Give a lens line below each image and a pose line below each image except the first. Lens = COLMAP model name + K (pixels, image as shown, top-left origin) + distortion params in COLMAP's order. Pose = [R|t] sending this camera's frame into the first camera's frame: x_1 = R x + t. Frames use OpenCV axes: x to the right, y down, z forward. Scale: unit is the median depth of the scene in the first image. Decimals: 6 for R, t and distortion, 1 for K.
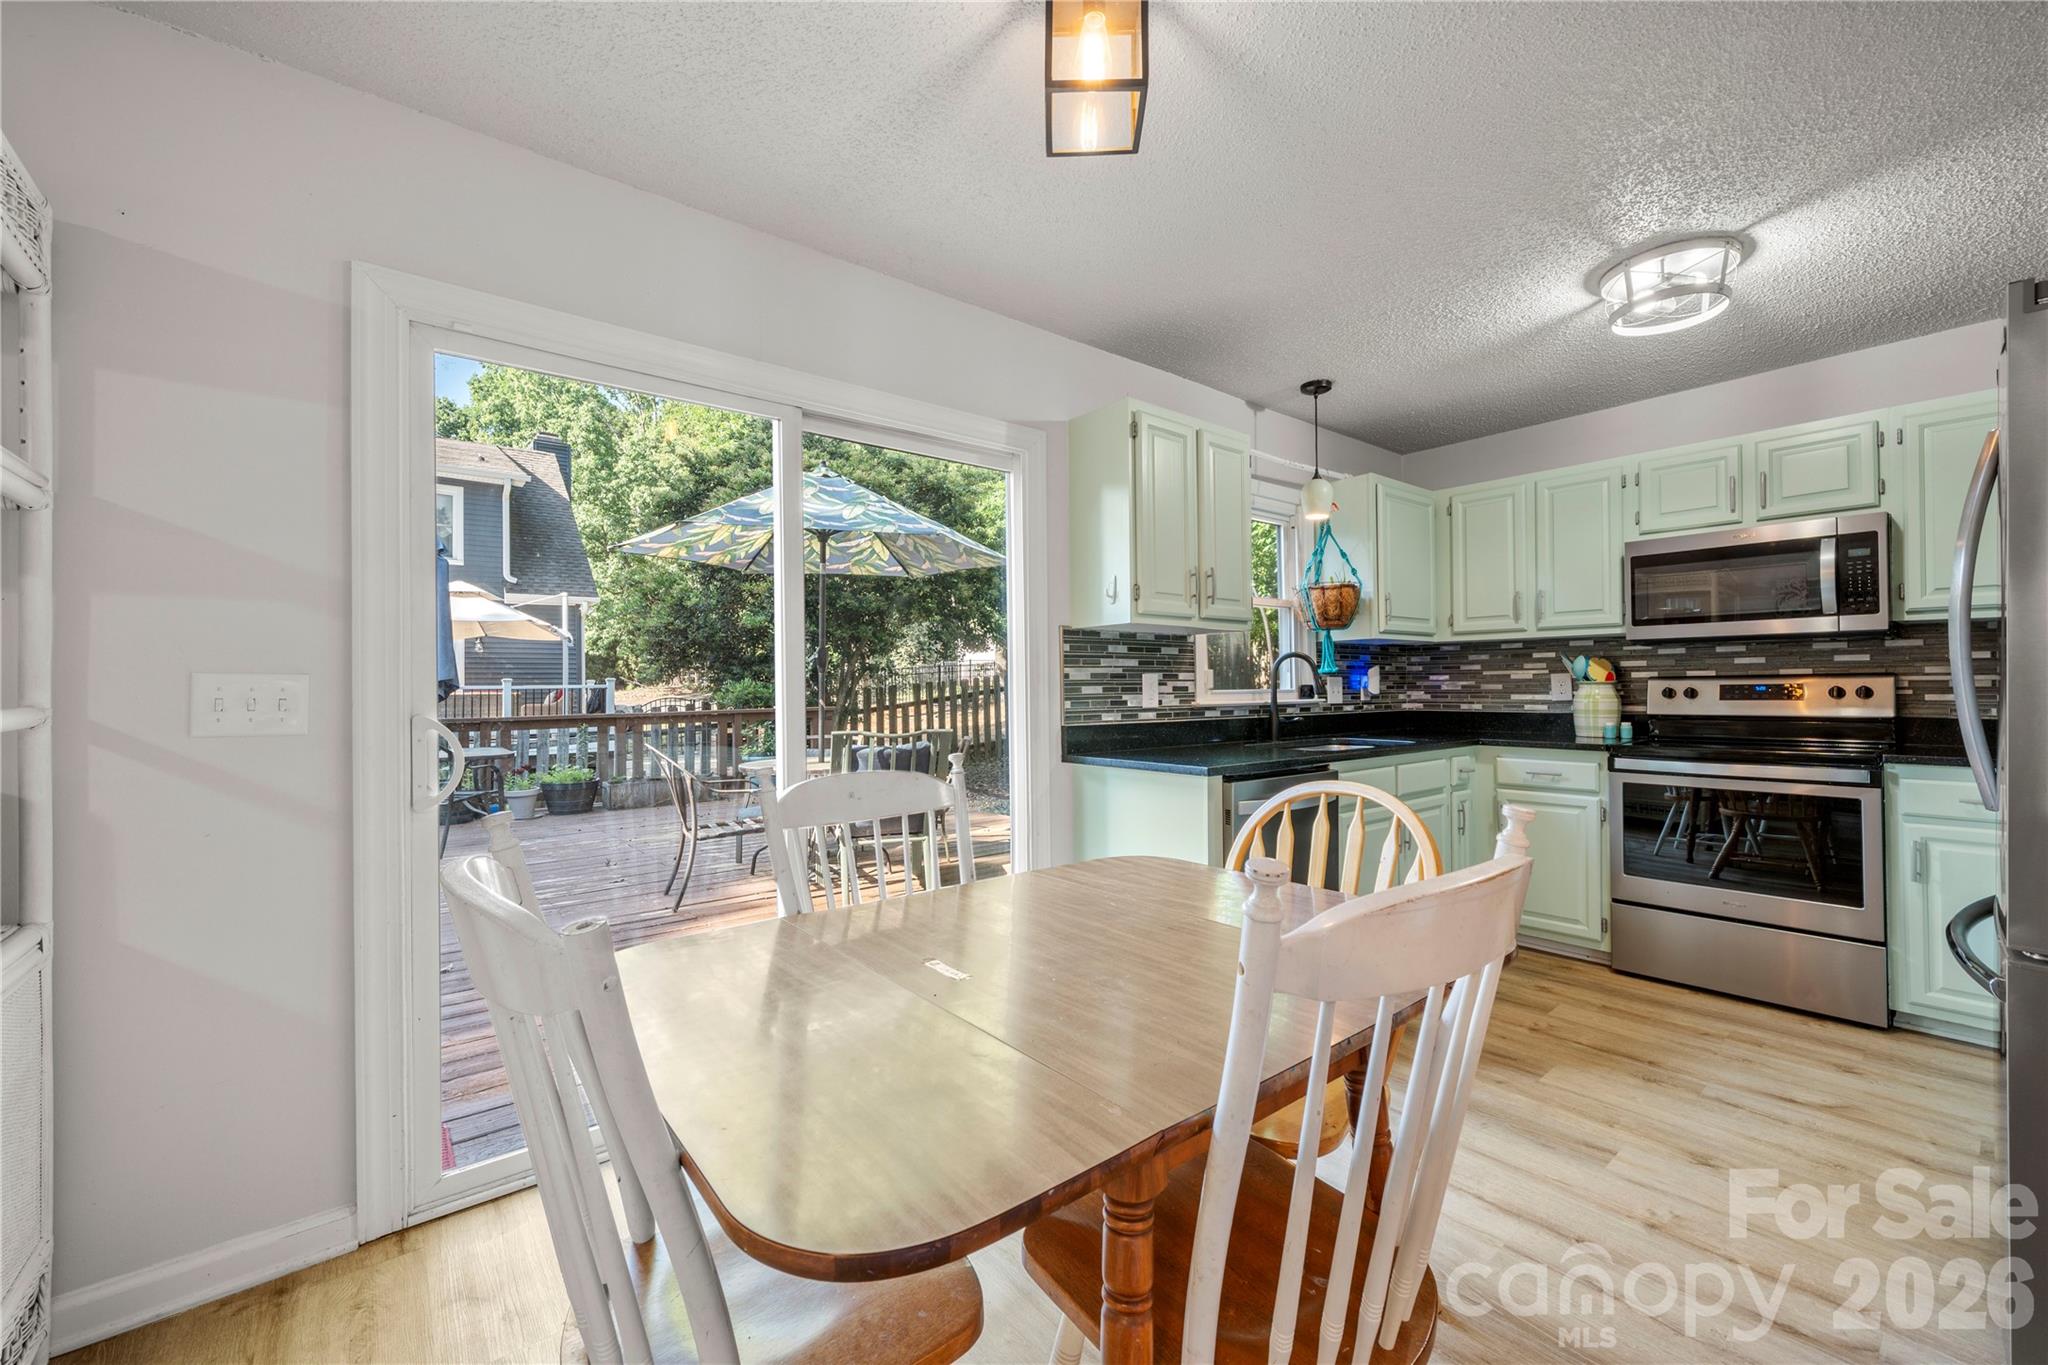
lens RADIAL K [[812.1, 0, 1019.4], [0, 812.1, 681.2], [0, 0, 1]] dist [-0.000729, -0.000127]
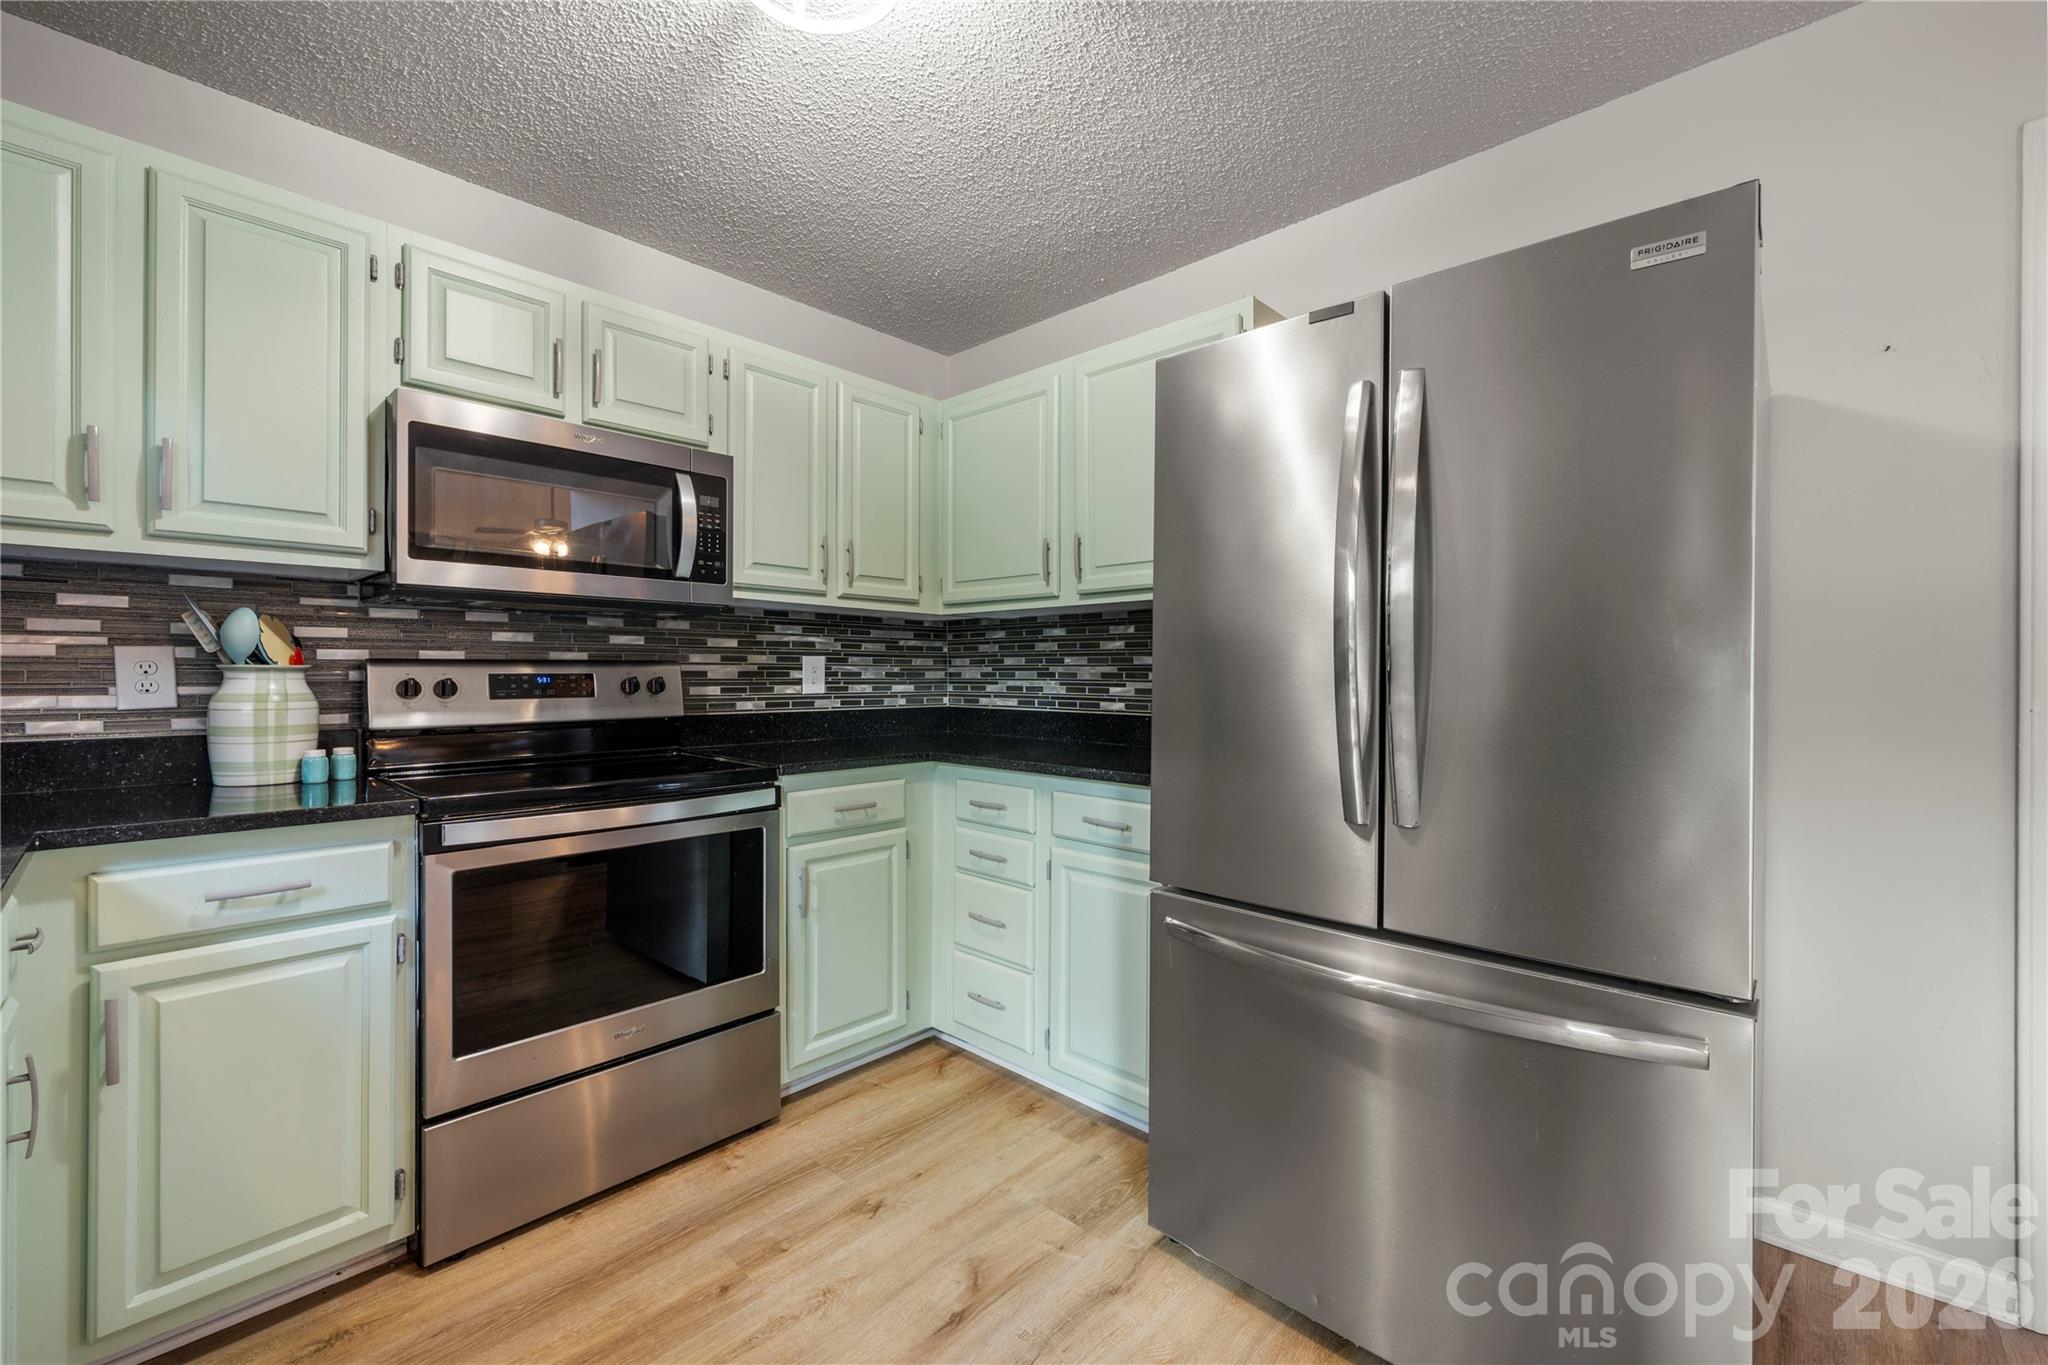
lens RADIAL K [[838.7, 0, 1027.0], [0, 838.7, 675.2], [0, 0, 1]] dist [-0.000264, -0.000040]
pose [[-0.133454, 0.006901, 0.991031, 0.178262], [-0.008077, 0.999935, -0.008051, 0.006588], [-0.991022, -0.009079, -0.133390, 0.663910]]
